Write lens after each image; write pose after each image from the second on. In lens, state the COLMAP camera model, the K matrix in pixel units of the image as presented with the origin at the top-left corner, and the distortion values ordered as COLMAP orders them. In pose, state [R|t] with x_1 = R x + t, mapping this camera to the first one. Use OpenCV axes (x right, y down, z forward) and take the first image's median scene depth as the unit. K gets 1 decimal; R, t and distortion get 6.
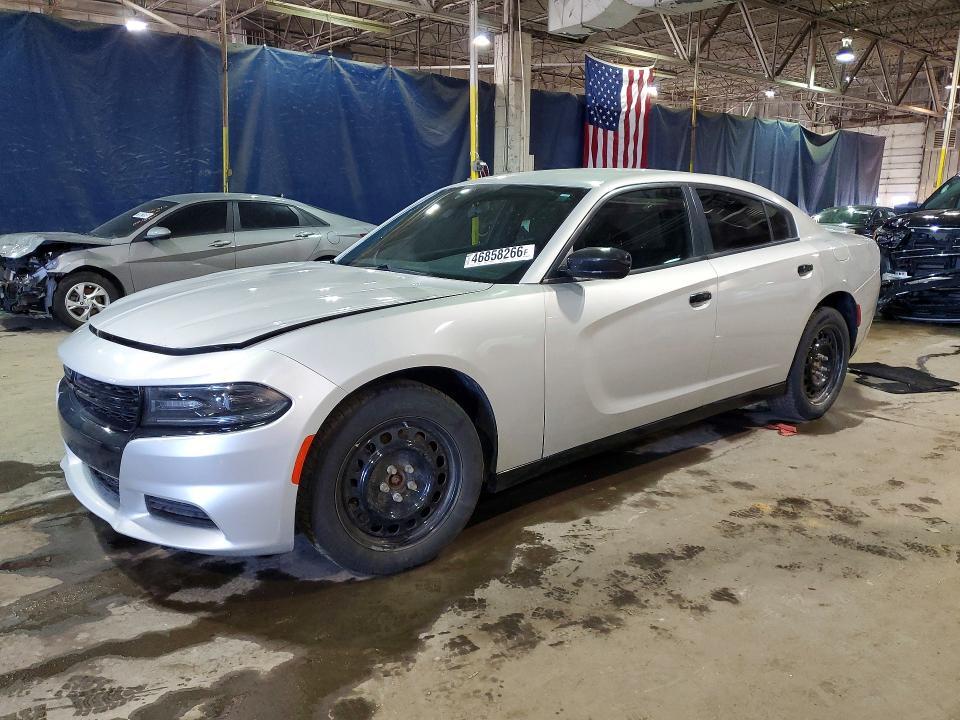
lens RADIAL K [[782.2, 0, 483.1], [0, 782.2, 359.3], [0, 0, 1]] dist [0.007539, -0.010016]
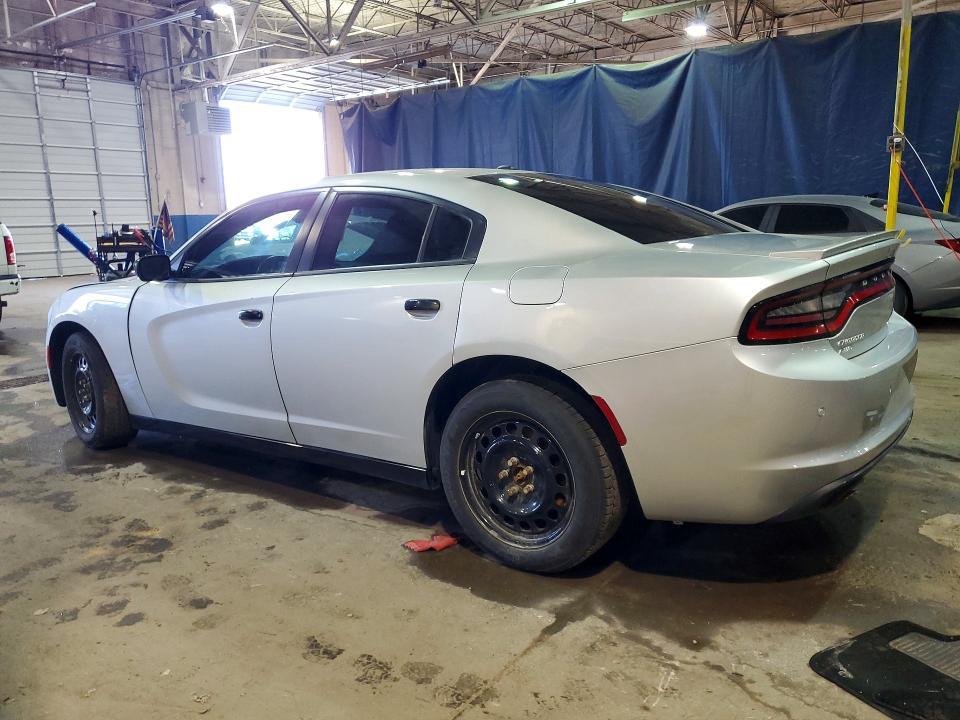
lens RADIAL K [[782.2, 0, 485.6], [0, 782.2, 359.2], [0, 0, 1]] dist [0.007539, -0.010016]
pose [[0.217094, 0.163412, -0.962376, 1.061790], [-0.162700, 0.978155, 0.129389, -0.166044], [0.962496, 0.128489, 0.238939, 0.907130]]
